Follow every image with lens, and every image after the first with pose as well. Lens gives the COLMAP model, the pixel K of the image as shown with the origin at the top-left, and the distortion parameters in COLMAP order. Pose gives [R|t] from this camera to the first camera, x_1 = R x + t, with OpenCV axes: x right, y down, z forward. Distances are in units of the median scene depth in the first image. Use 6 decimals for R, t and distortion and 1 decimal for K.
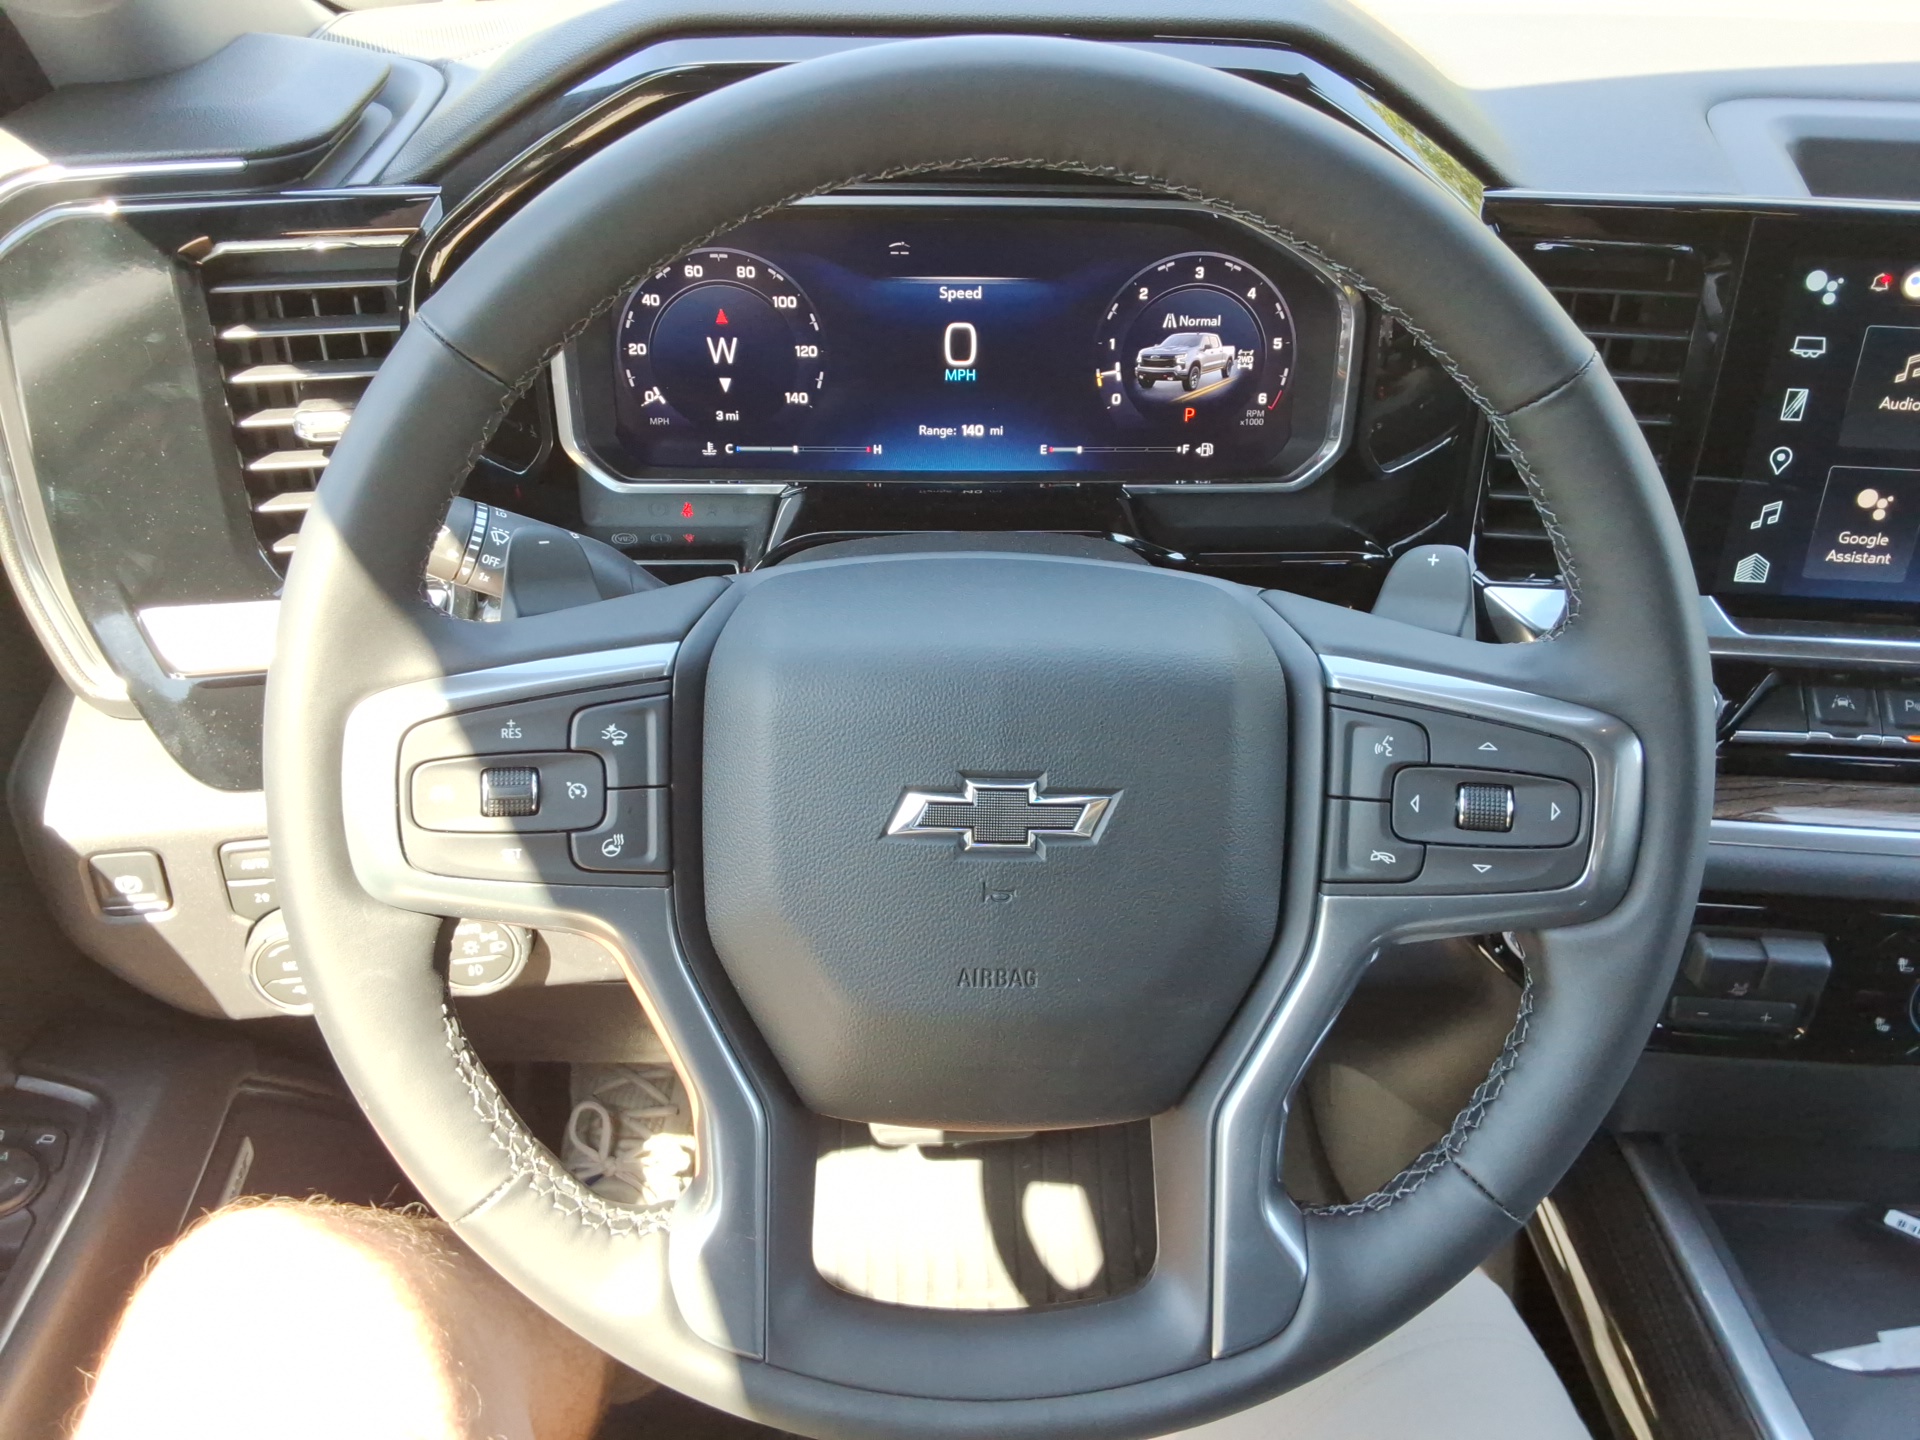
lens RADIAL K [[1542.7, 0, 988.3], [0, 1542.7, 708.1], [0, 0, 1]] dist [0.087730, -0.134835]
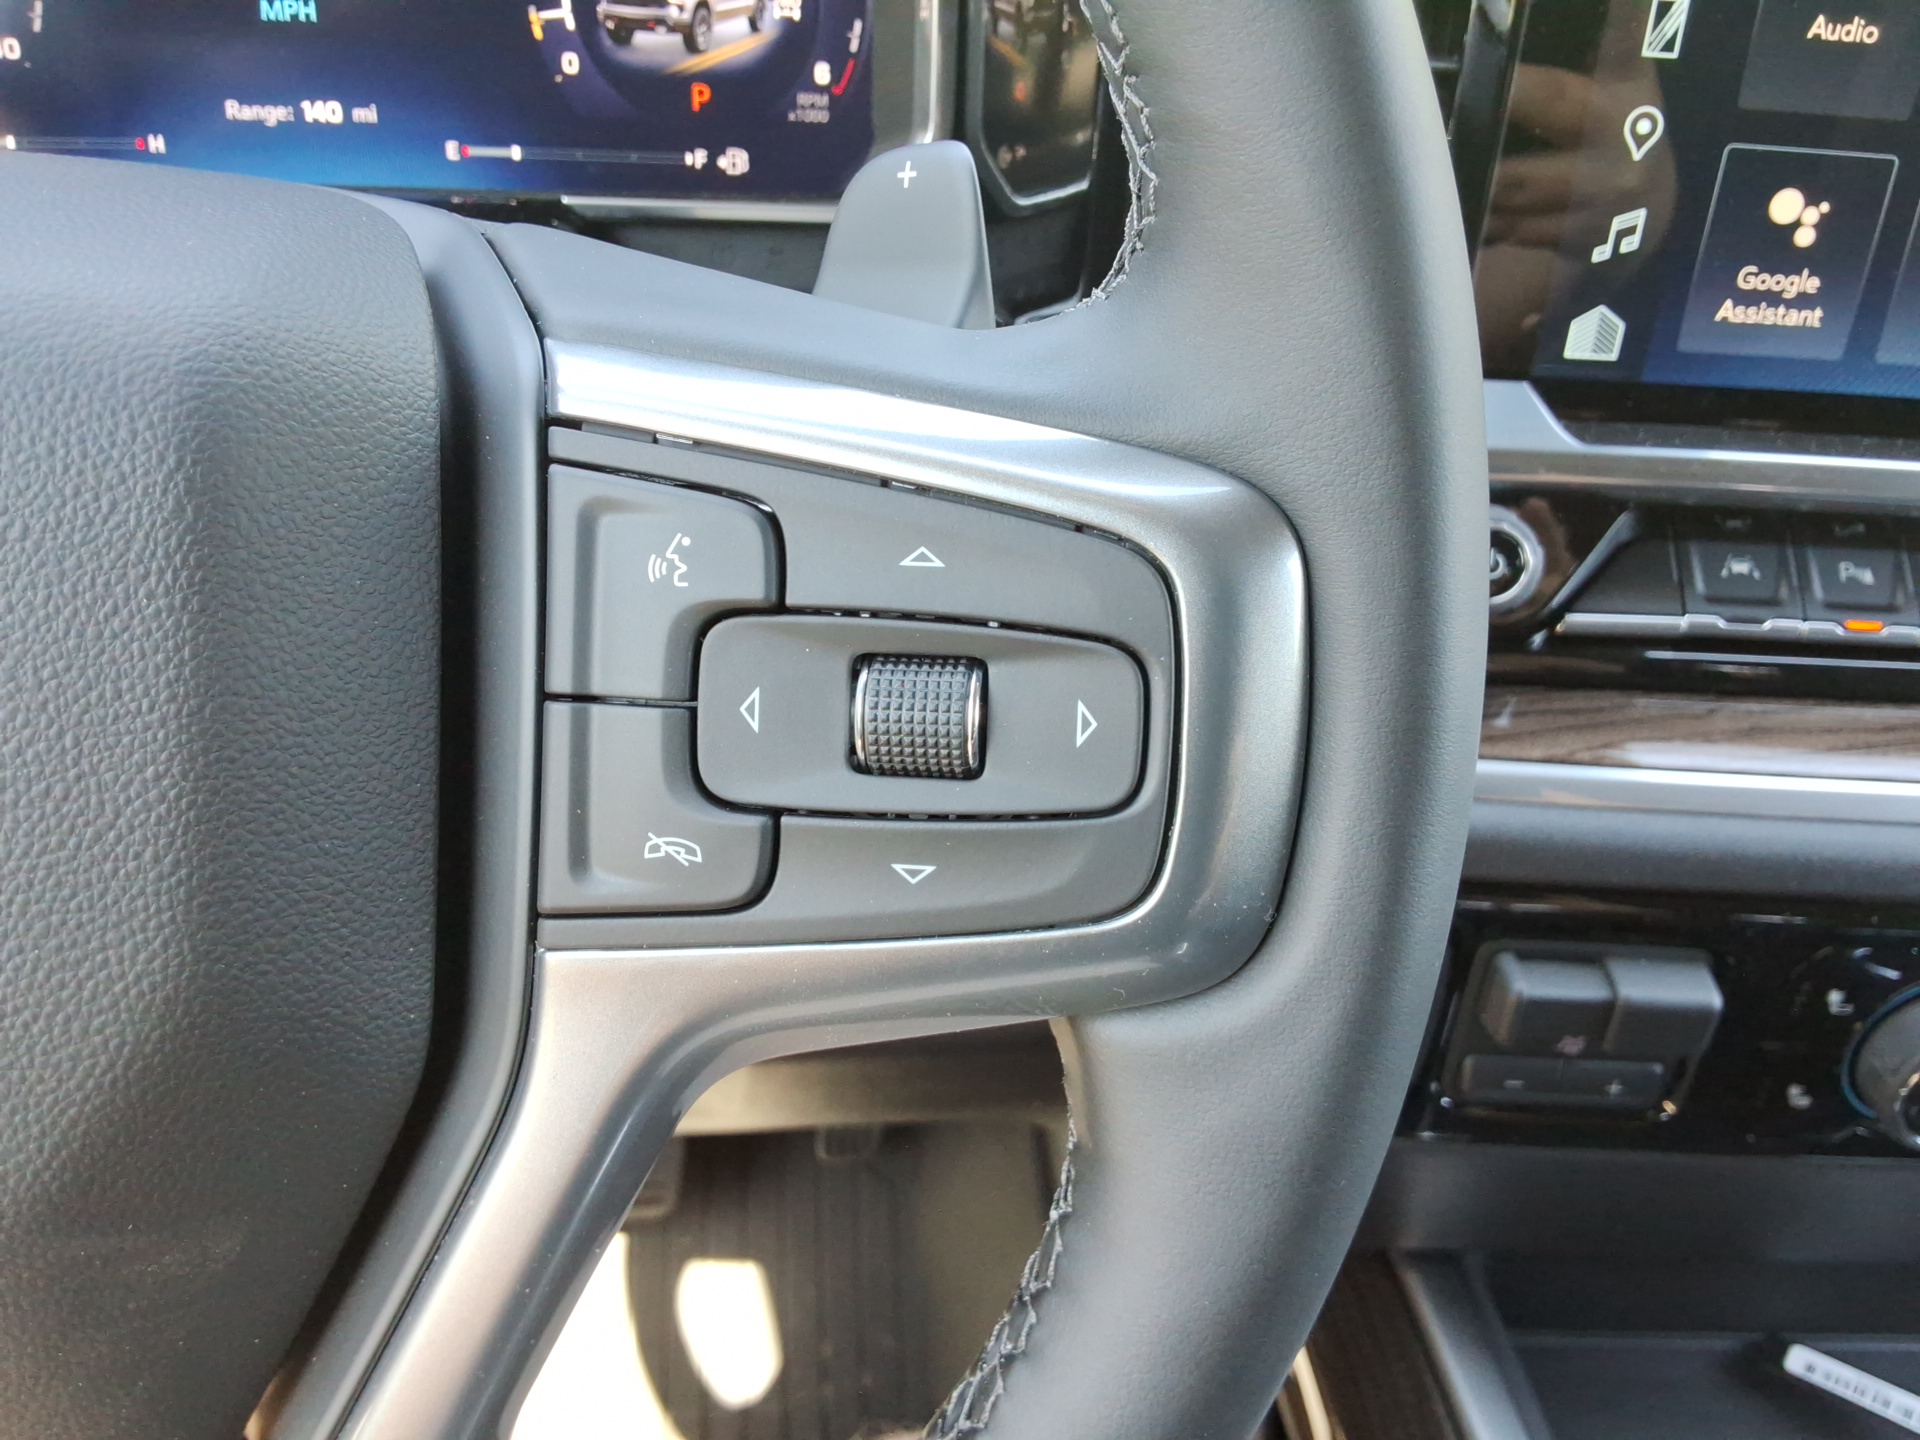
lens RADIAL K [[1542.7, 0, 1010.4], [0, 1542.7, 711.3], [0, 0, 1]] dist [0.087730, -0.134835]
pose [[0.996051, -0.006412, 0.088555, 0.223167], [0.004484, 0.999749, 0.021960, 0.039210], [-0.088673, -0.021477, 0.995829, 0.444905]]
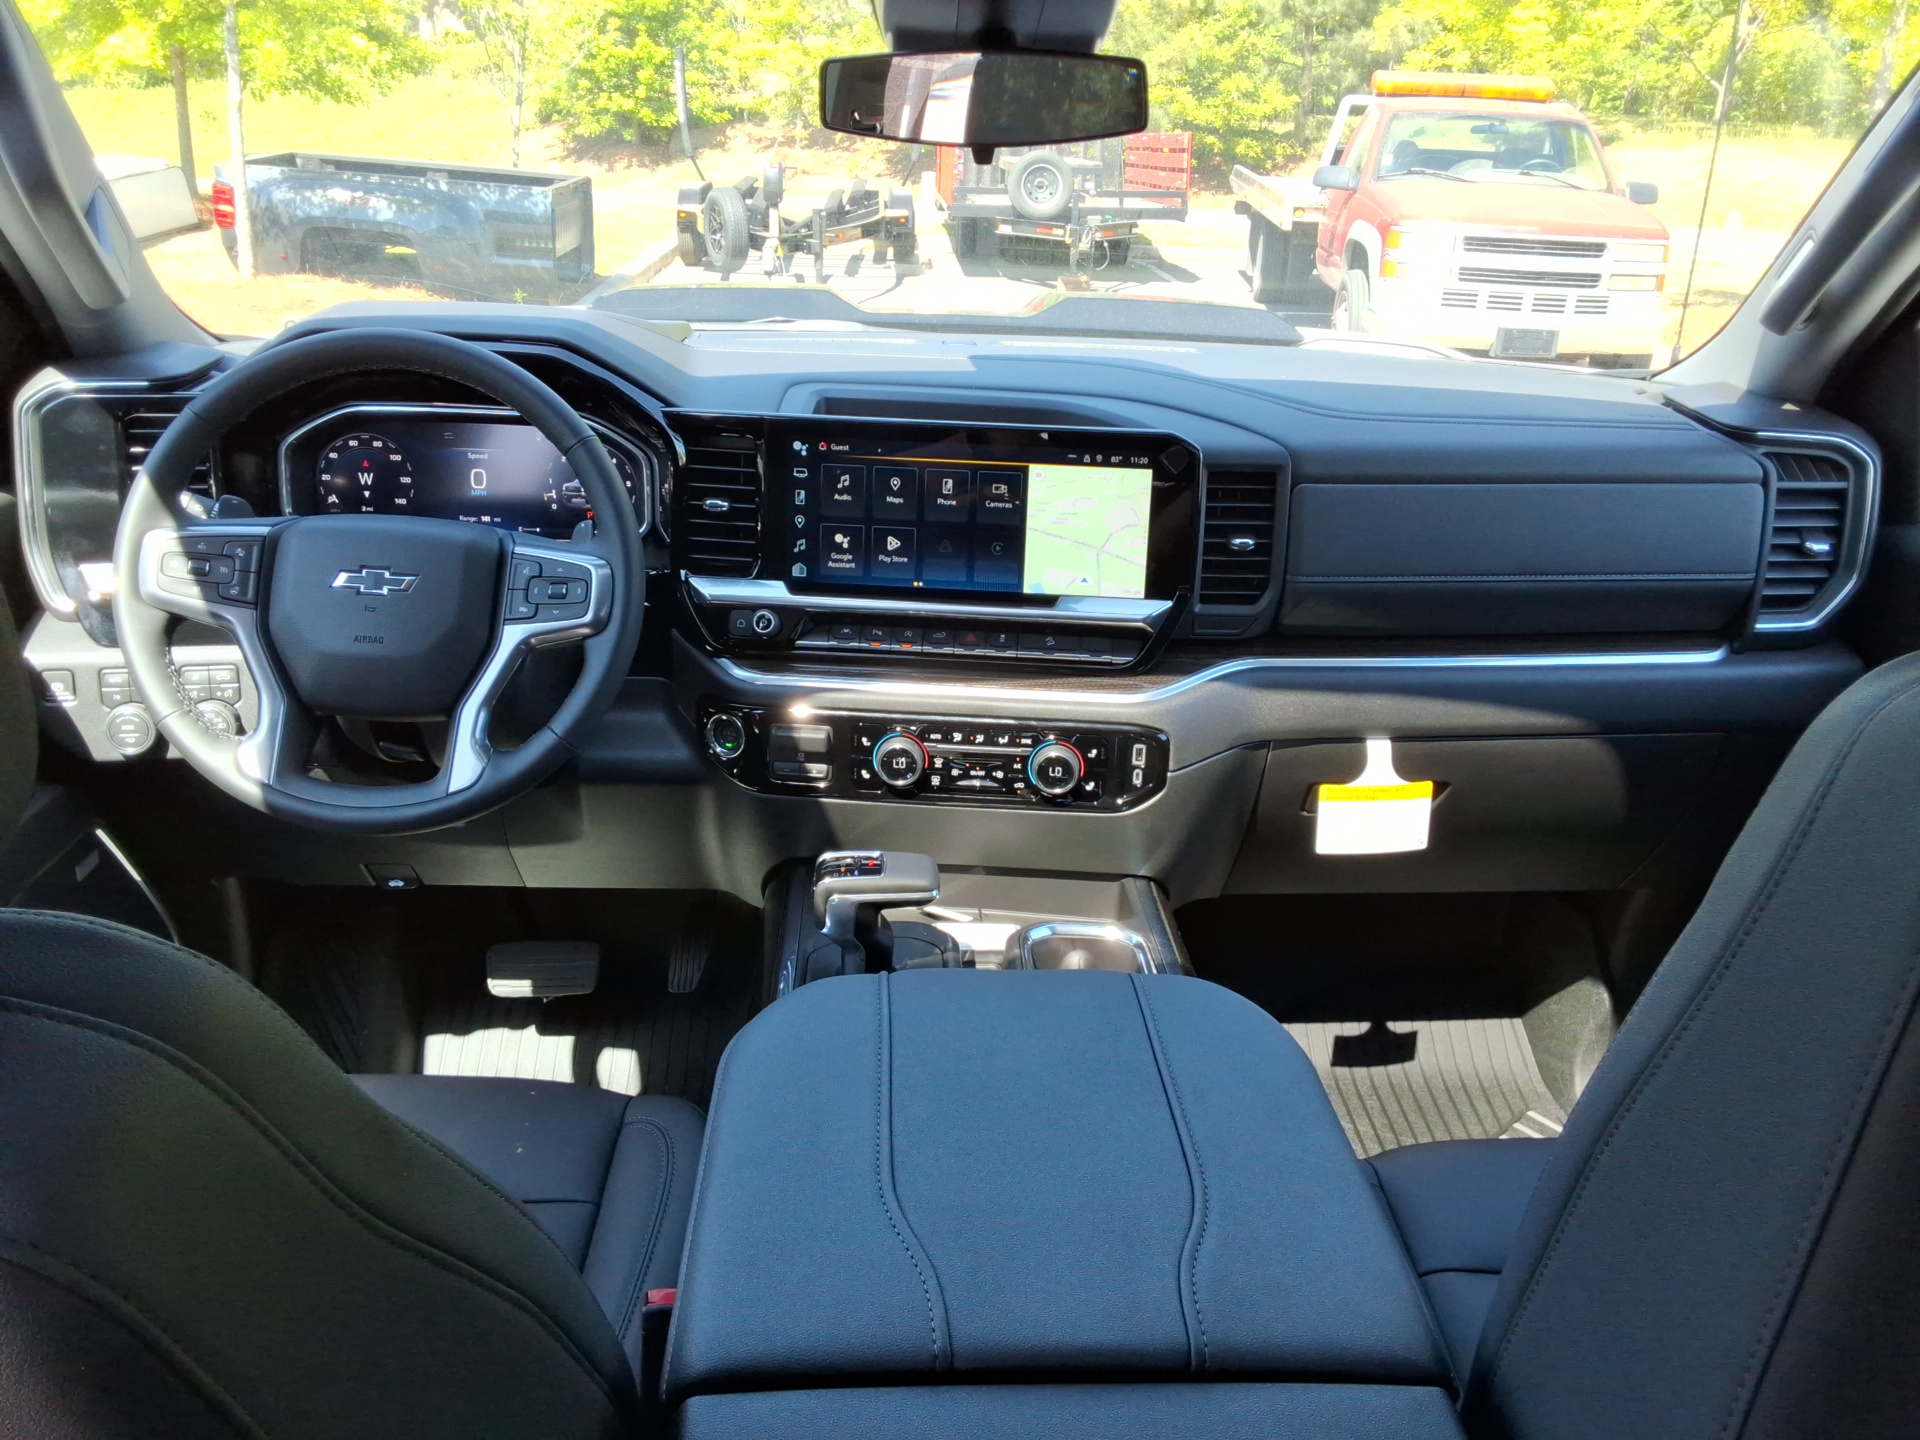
lens RADIAL K [[1542.7, 0, 994.8], [0, 1542.7, 716.7], [0, 0, 1]] dist [0.087730, -0.134835]
pose [[0.999648, 0.015823, 0.021295, 0.751958], [-0.010608, 0.974106, -0.225841, 0.652022], [-0.024317, 0.225536, 0.973931, -1.213987]]
